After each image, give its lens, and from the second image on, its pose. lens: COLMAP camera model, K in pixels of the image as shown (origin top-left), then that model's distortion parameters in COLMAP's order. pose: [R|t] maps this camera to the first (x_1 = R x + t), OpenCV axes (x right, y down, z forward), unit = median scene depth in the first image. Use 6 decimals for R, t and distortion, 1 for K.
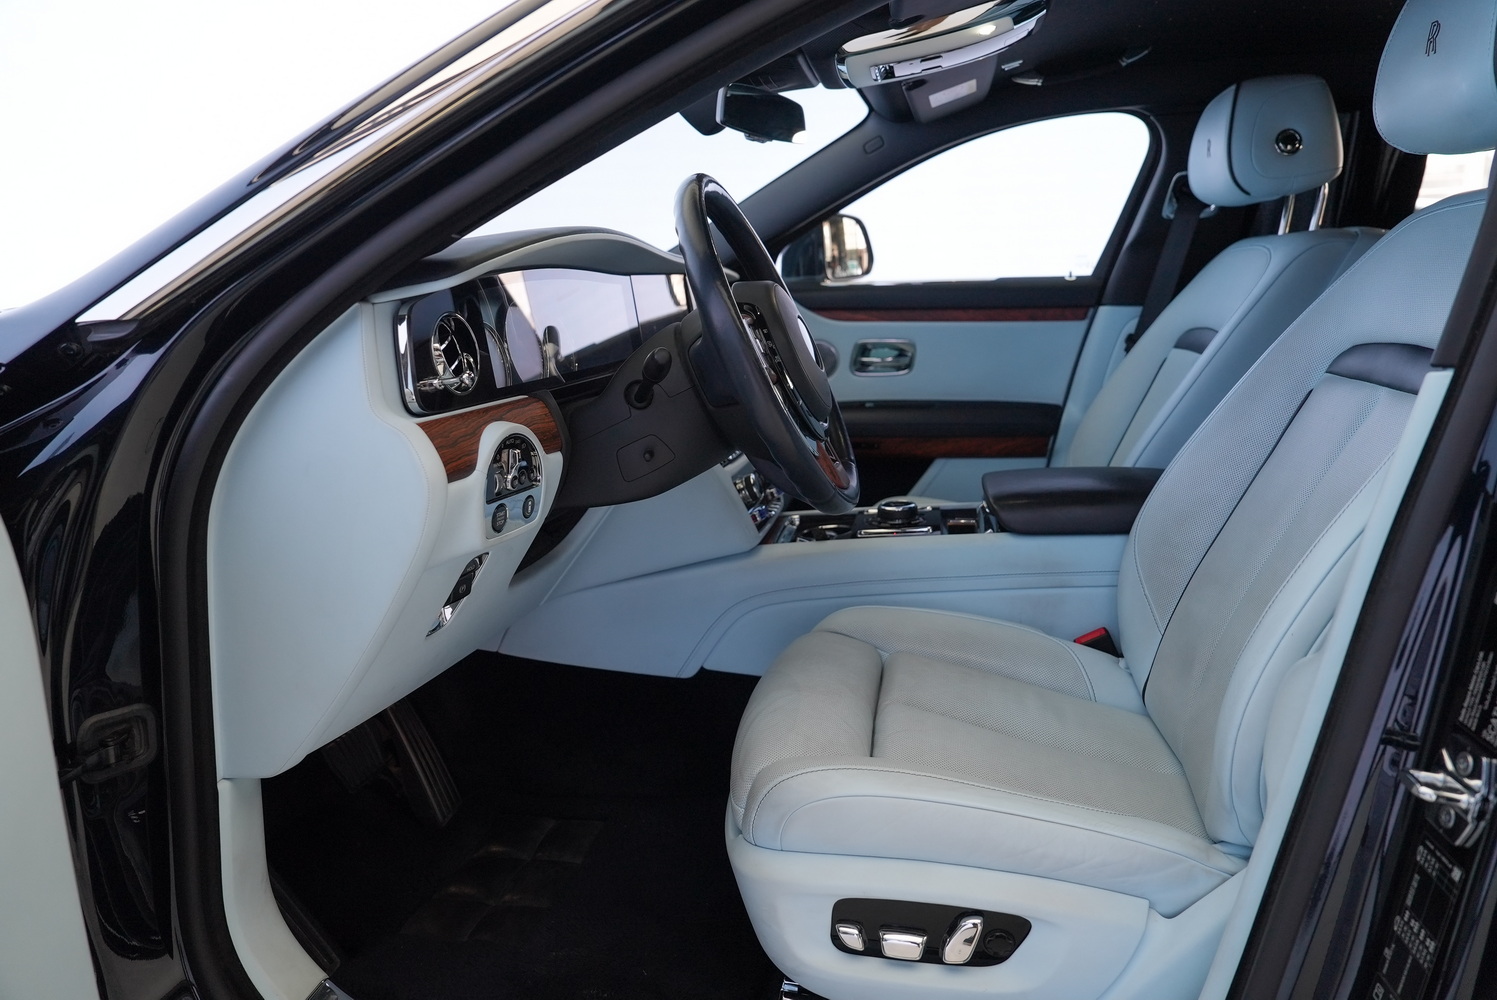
lens RADIAL K [[1083.5, 0, 748.5], [0, 1083.5, 500.0], [0, 0, 1]] dist [-0.113512, 0.107432]
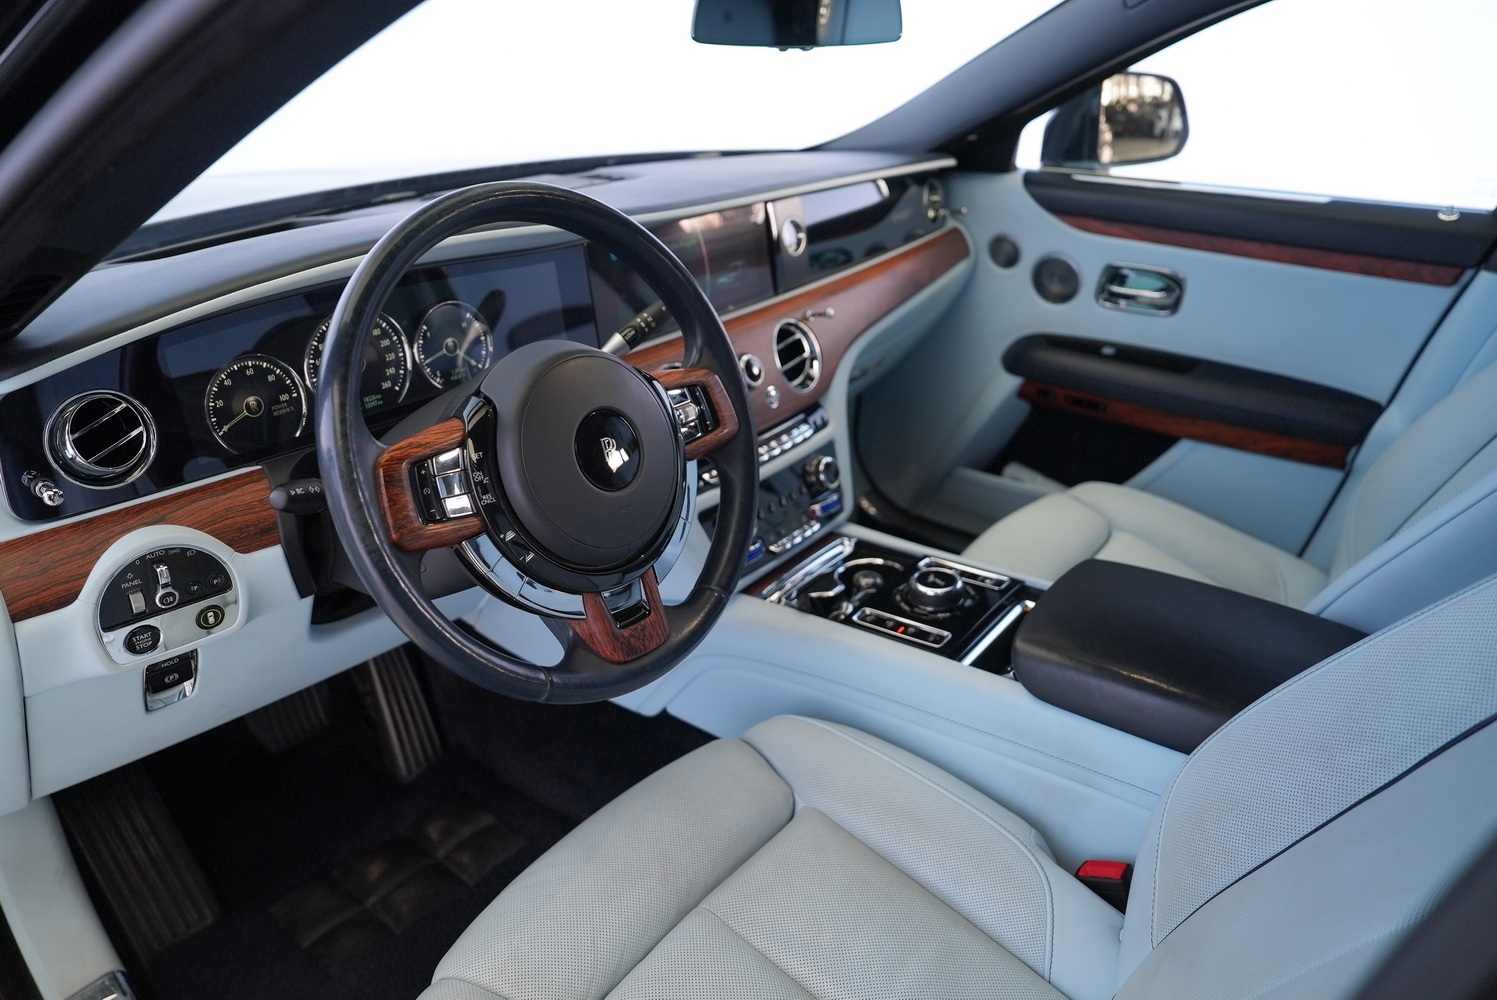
lens RADIAL K [[1083.5, 0, 748.5], [0, 1083.5, 500.0], [0, 0, 1]] dist [-0.113512, 0.107432]
pose [[0.884420, 0.223471, -0.409709, 0.224458], [-0.117210, 0.956125, 0.268490, -0.163403], [0.451733, -0.189435, 0.871809, 0.229210]]
